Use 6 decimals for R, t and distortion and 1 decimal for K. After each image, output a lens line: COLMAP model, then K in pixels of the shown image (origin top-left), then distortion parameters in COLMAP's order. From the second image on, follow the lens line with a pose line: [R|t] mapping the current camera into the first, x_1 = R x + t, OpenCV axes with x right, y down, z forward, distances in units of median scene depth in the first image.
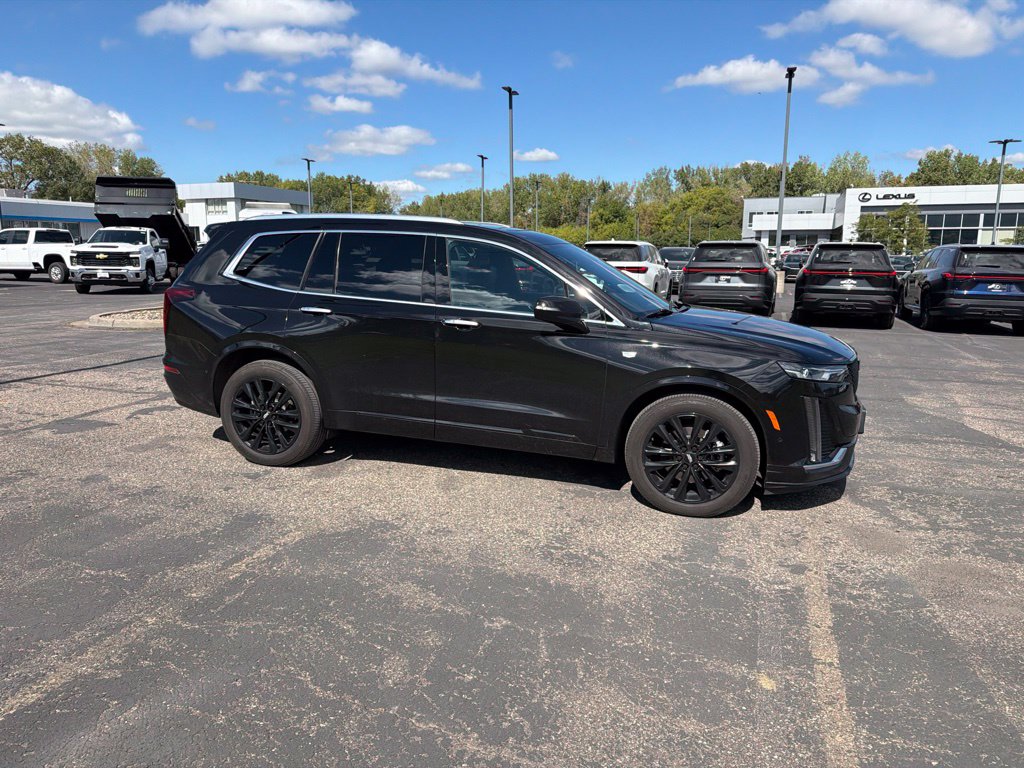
lens RADIAL K [[718.4, 0, 512.0], [0, 718.4, 384.0], [0, 0, 1]] dist [0.038691, -0.054126]
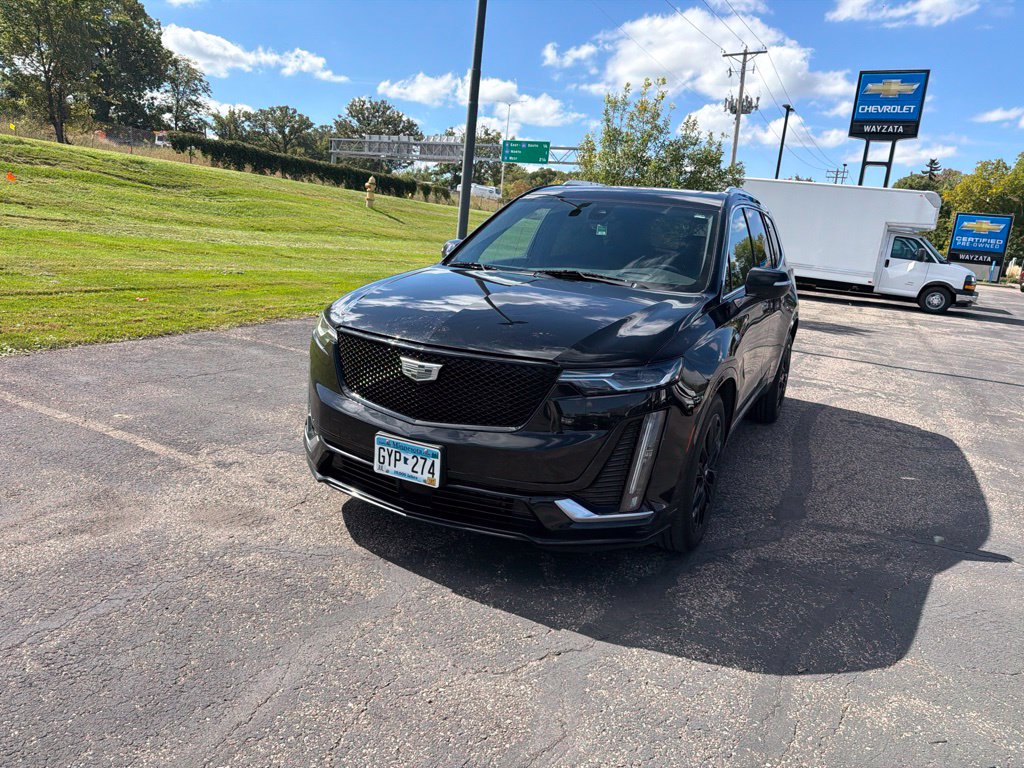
lens RADIAL K [[716.3, 0, 510.9], [0, 716.3, 386.2], [0, 0, 1]] dist [0.033480, -0.042505]
pose [[-0.170853, 0.186327, -0.967518, 0.950143], [-0.269653, 0.935625, 0.227803, -0.154116], [0.947680, 0.299815, -0.109611, 1.054198]]
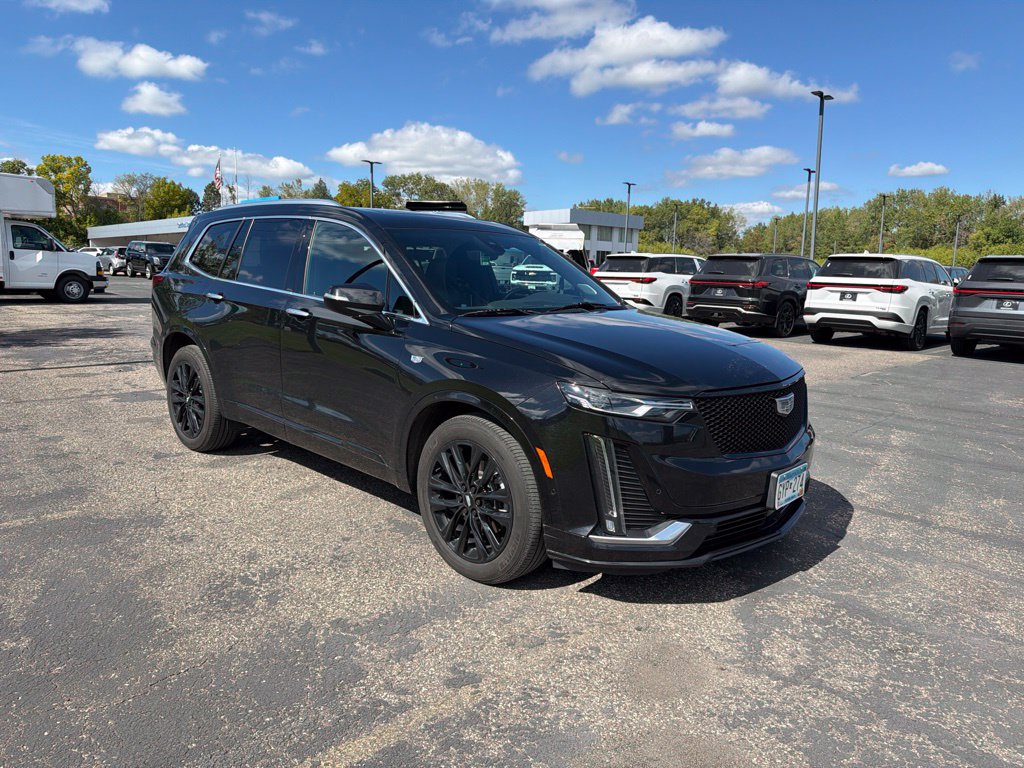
lens RADIAL K [[716.3, 0, 510.9], [0, 716.3, 386.2], [0, 0, 1]] dist [0.033480, -0.042505]
pose [[0.893041, 0.084764, -0.441919, 0.501667], [-0.097002, 0.995271, -0.005120, -0.014477], [0.439395, 0.047440, 0.897040, 0.280476]]
